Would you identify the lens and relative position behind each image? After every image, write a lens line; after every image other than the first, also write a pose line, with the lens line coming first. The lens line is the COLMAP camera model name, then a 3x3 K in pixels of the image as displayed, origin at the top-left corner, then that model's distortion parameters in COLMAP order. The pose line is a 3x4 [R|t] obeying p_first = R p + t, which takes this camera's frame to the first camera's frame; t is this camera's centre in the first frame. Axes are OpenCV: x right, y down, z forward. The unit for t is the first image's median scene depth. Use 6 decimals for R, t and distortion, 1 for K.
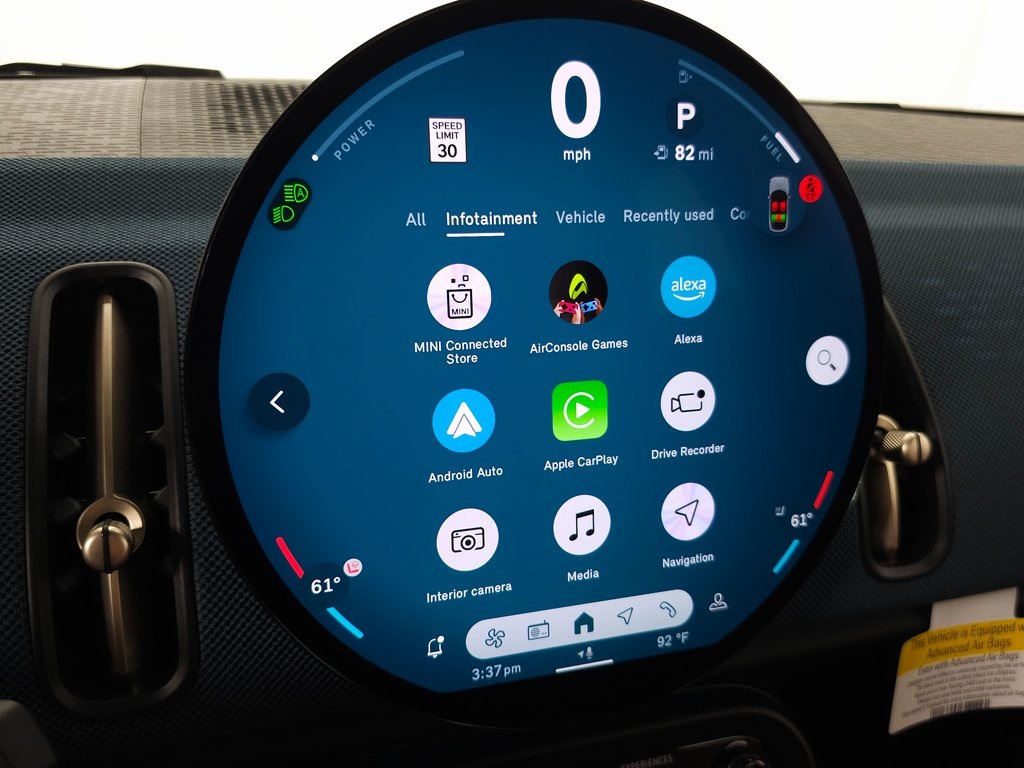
lens RADIAL K [[889.5, 0, 519.5], [0, 889.5, 385.3], [0, 0, 1]] dist [-0.003865, -0.006010]
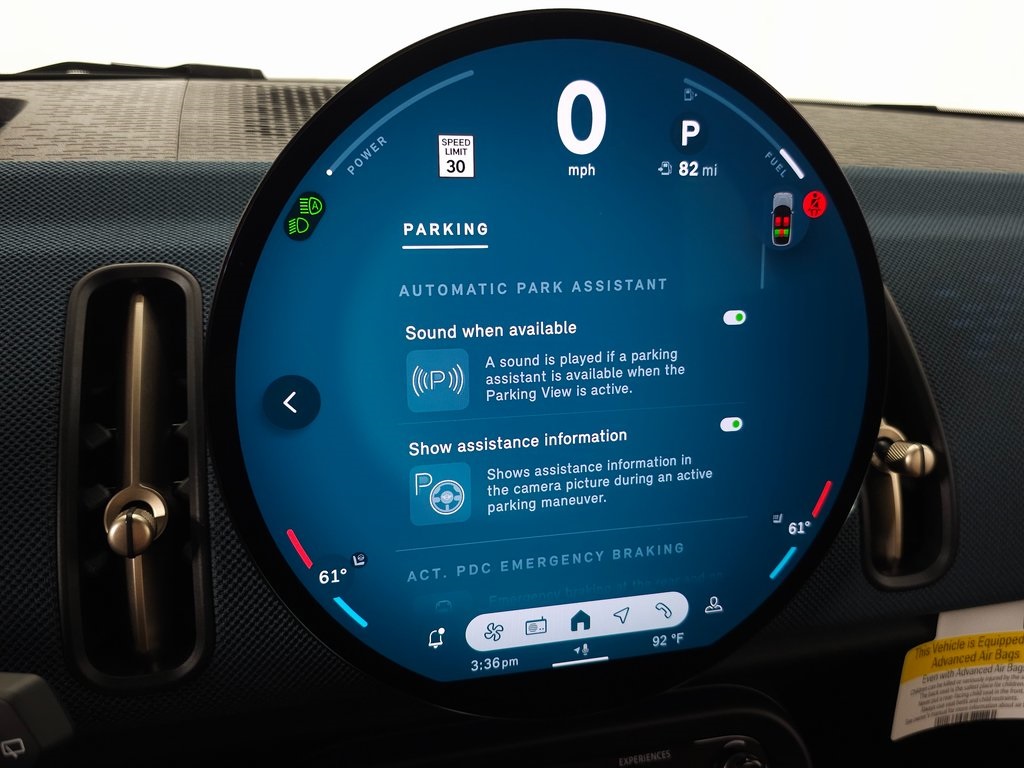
lens RADIAL K [[887.2, 0, 514.3], [0, 887.2, 383.4], [0, 0, 1]] dist [0.004051, -0.014835]
pose [[0.998328, 0.024630, -0.052302, 0.042766], [-0.024095, 0.999651, 0.010817, -0.018917], [0.052550, -0.009539, 0.998573, -0.036517]]
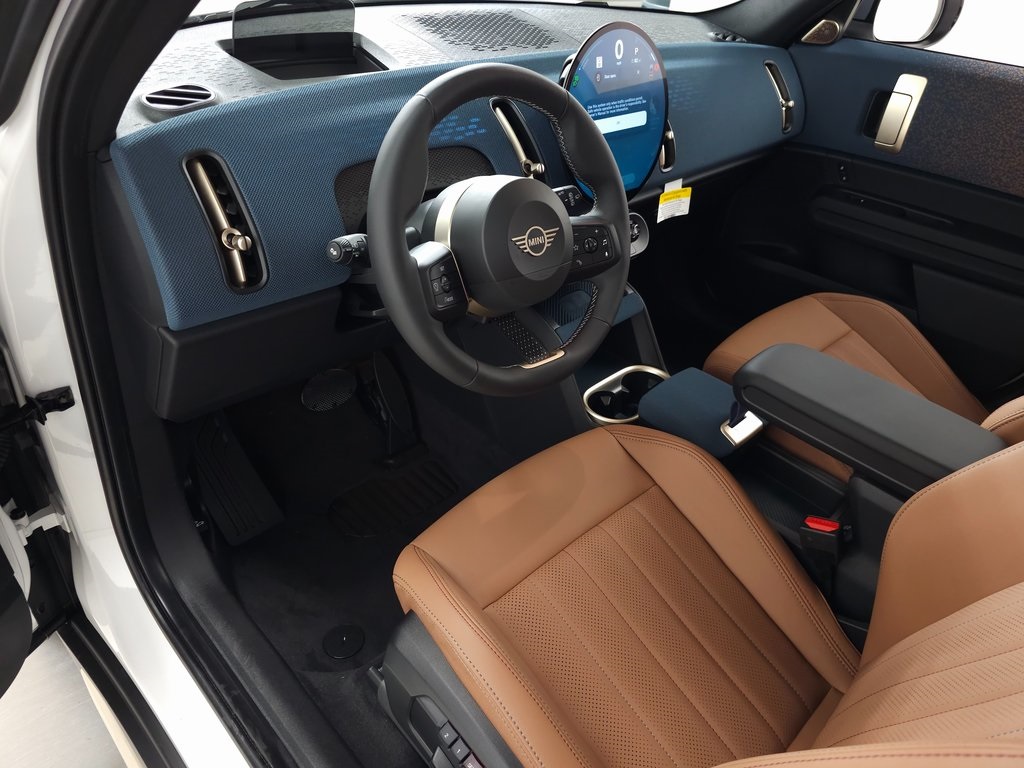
lens RADIAL K [[692.8, 0, 508.8], [0, 692.8, 379.5], [0, 0, 1]] dist [0.063517, -0.084770]
pose [[0.896336, -0.218388, 0.385860, -1.885931], [0.098845, 0.946803, 0.306258, 0.089463], [-0.432216, -0.236370, 0.870240, -1.900171]]
